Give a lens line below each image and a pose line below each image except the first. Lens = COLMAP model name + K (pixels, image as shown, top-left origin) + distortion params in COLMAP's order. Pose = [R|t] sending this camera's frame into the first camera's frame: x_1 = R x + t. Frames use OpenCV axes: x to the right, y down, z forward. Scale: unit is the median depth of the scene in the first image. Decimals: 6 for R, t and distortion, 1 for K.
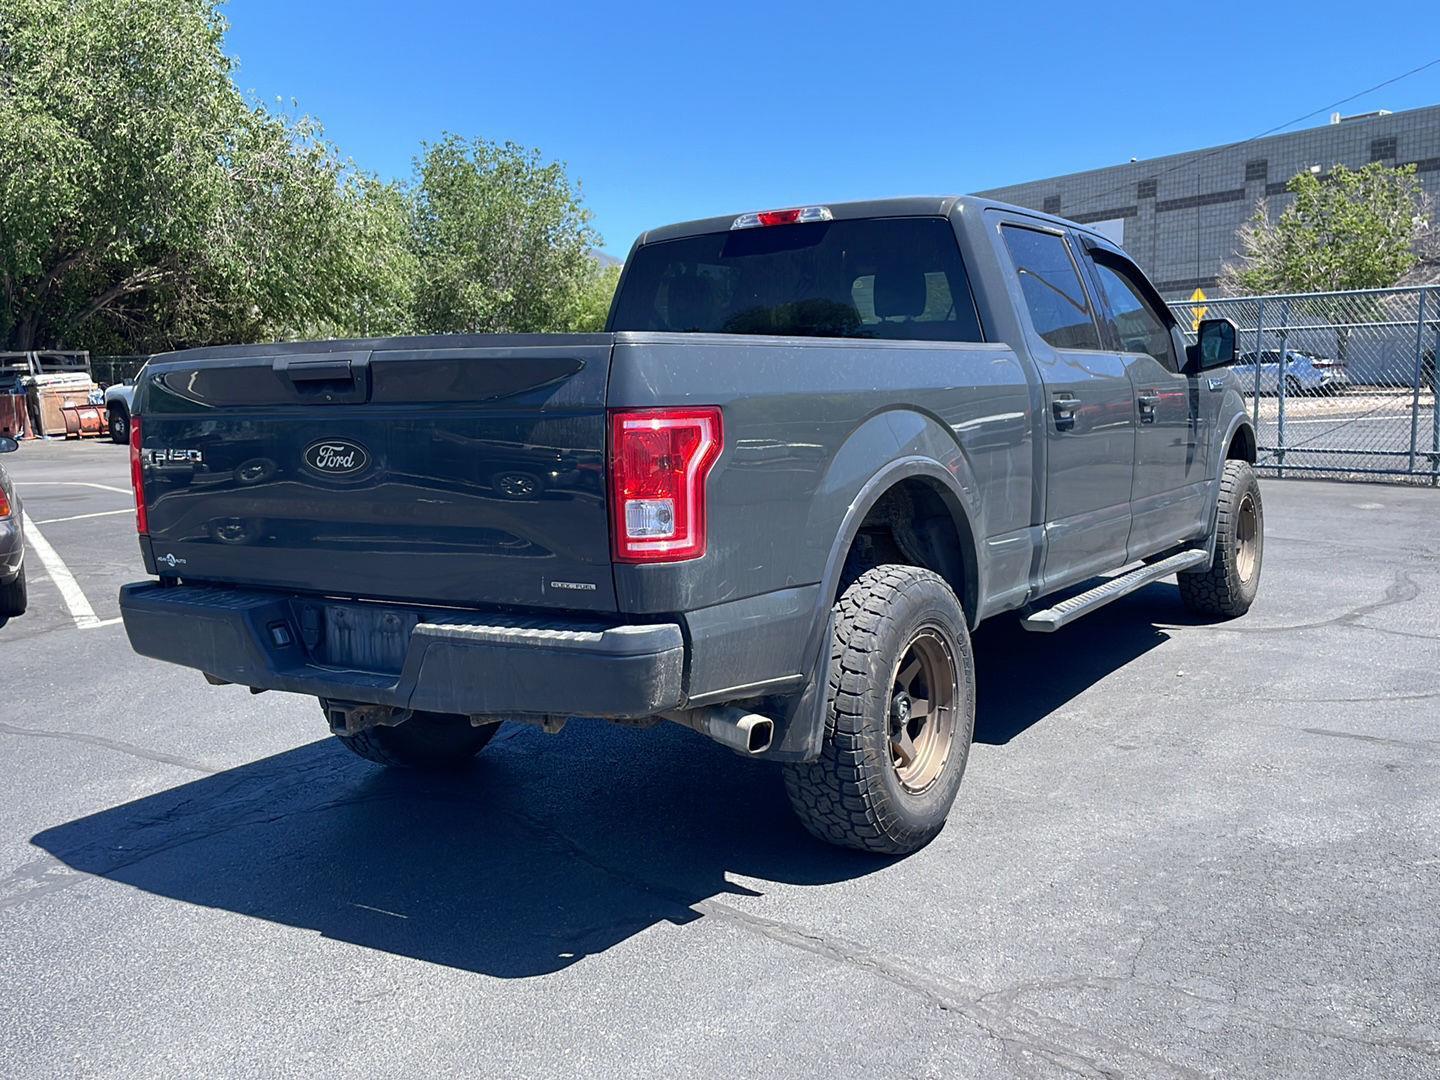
lens RADIAL K [[1403.3, 0, 721.8], [0, 1403.3, 541.0], [0, 0, 1]] dist [0.044140, 0.000000]
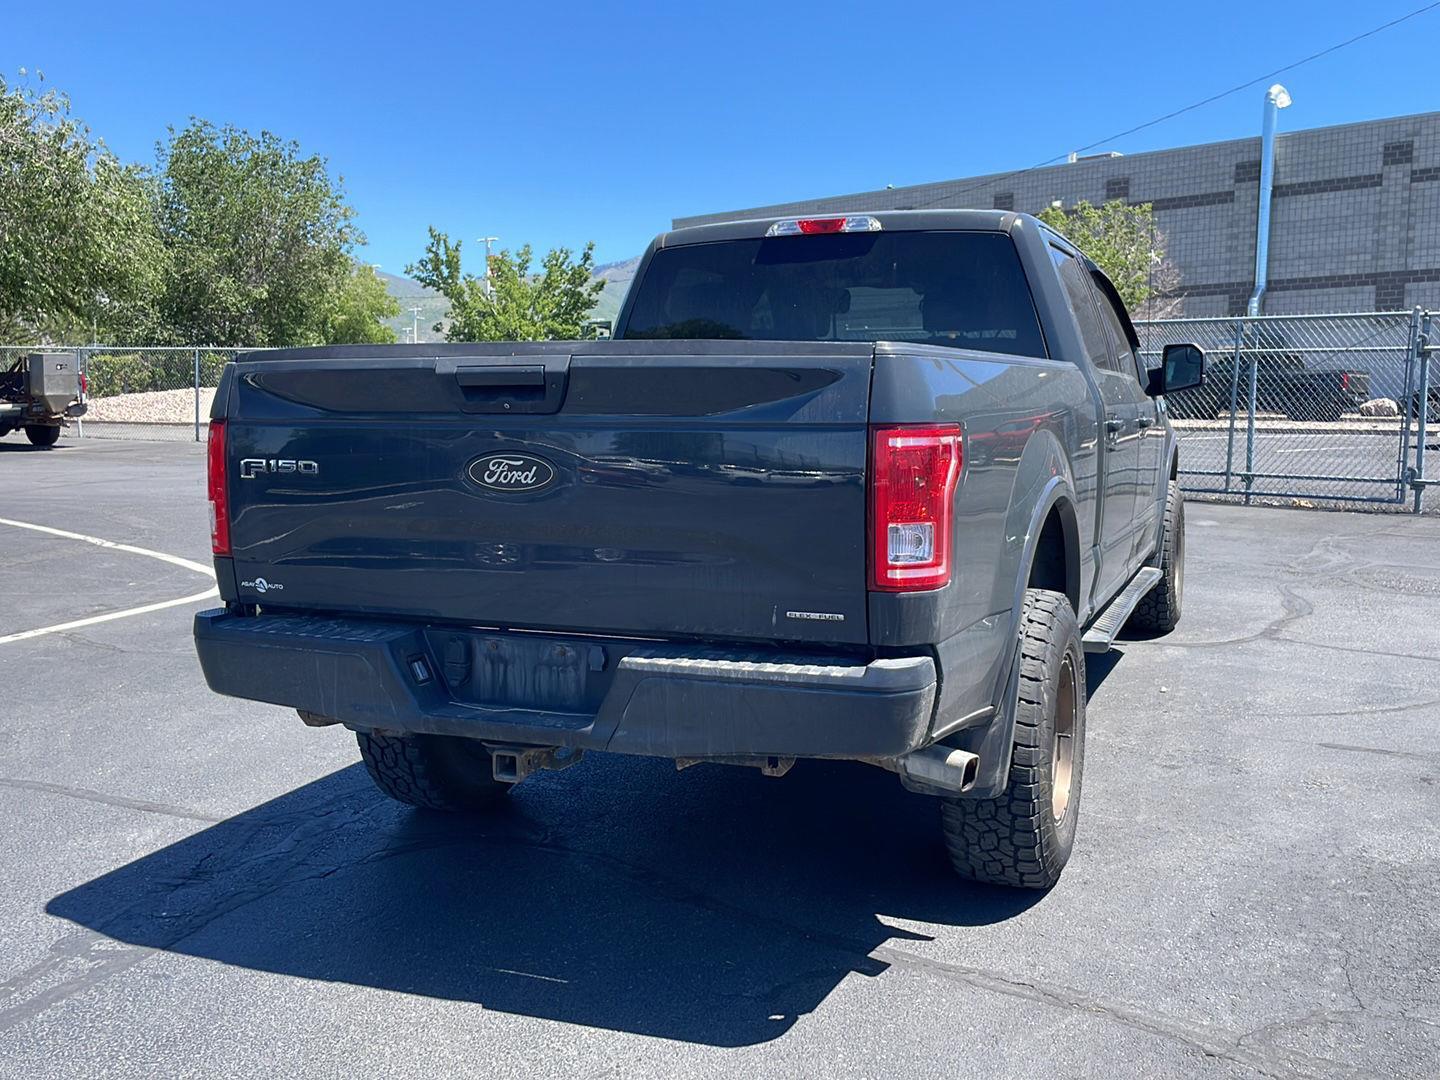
lens RADIAL K [[1403.3, 0, 721.4], [0, 1403.3, 537.8], [0, 0, 1]] dist [0.044140, 0.000000]
pose [[0.982928, 0.004139, 0.183942, -0.246649], [-0.002448, 0.999953, -0.009417, -0.007729], [-0.183972, 0.008806, 0.982892, 0.078072]]
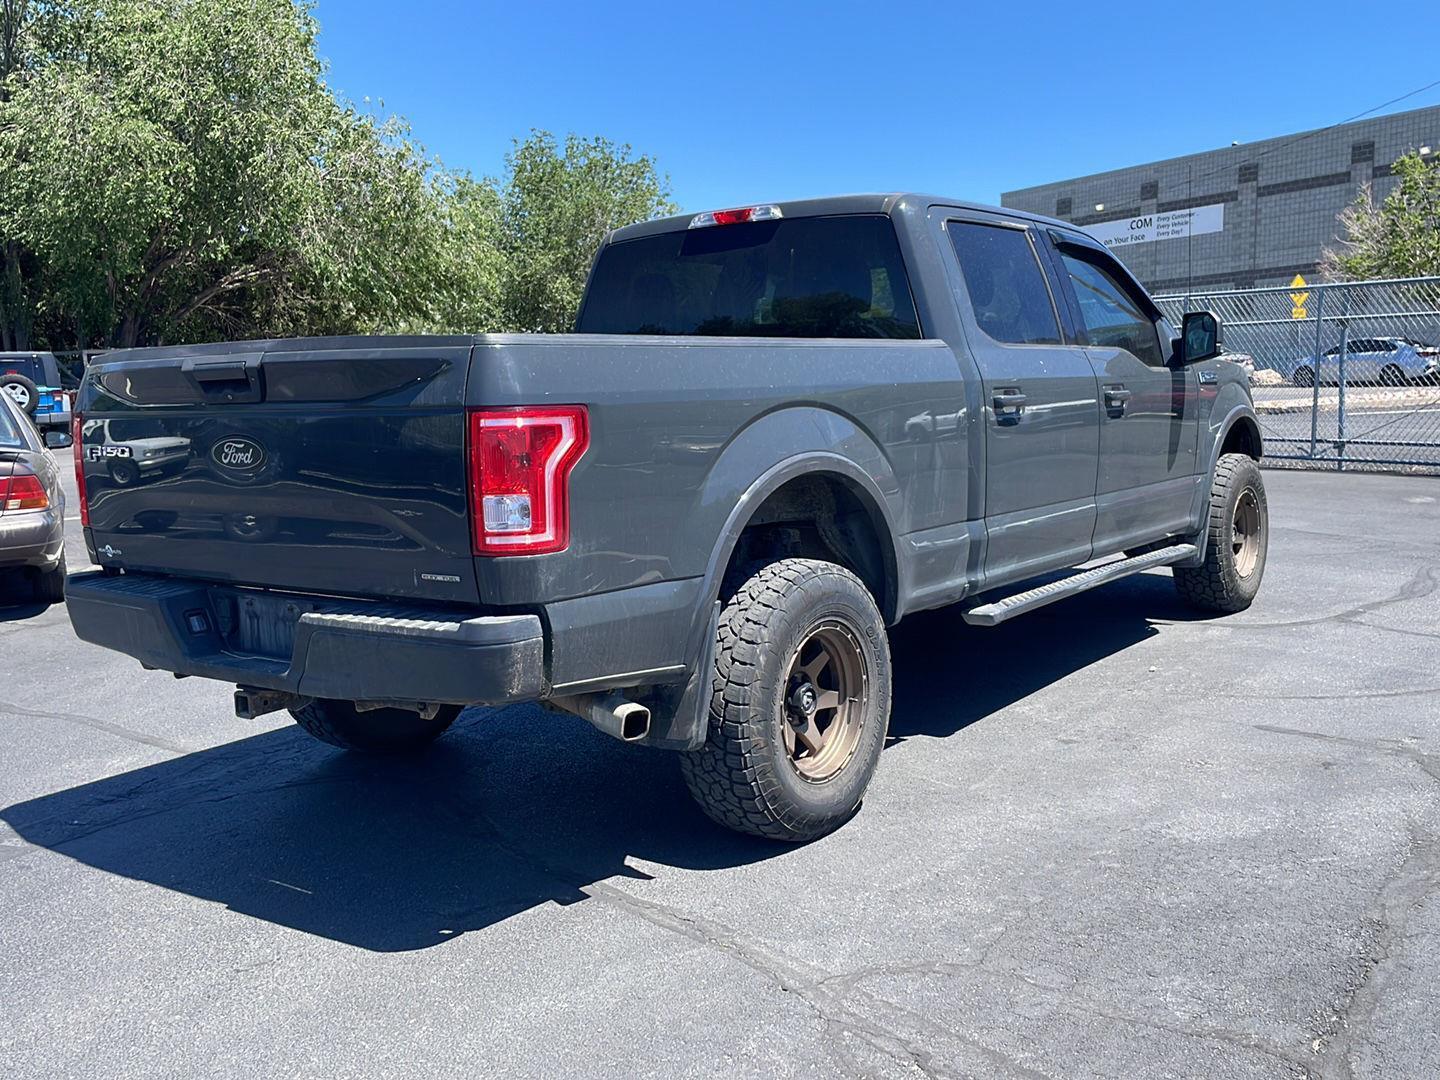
lens RADIAL K [[1403.3, 0, 723.3], [0, 1403.3, 542.7], [0, 0, 1]] dist [0.044140, 0.000000]
pose [[0.997426, 0.004148, -0.071590, 0.130706], [-0.003649, 0.999968, 0.007103, -0.001608], [0.071617, -0.006824, 0.997409, -0.018876]]
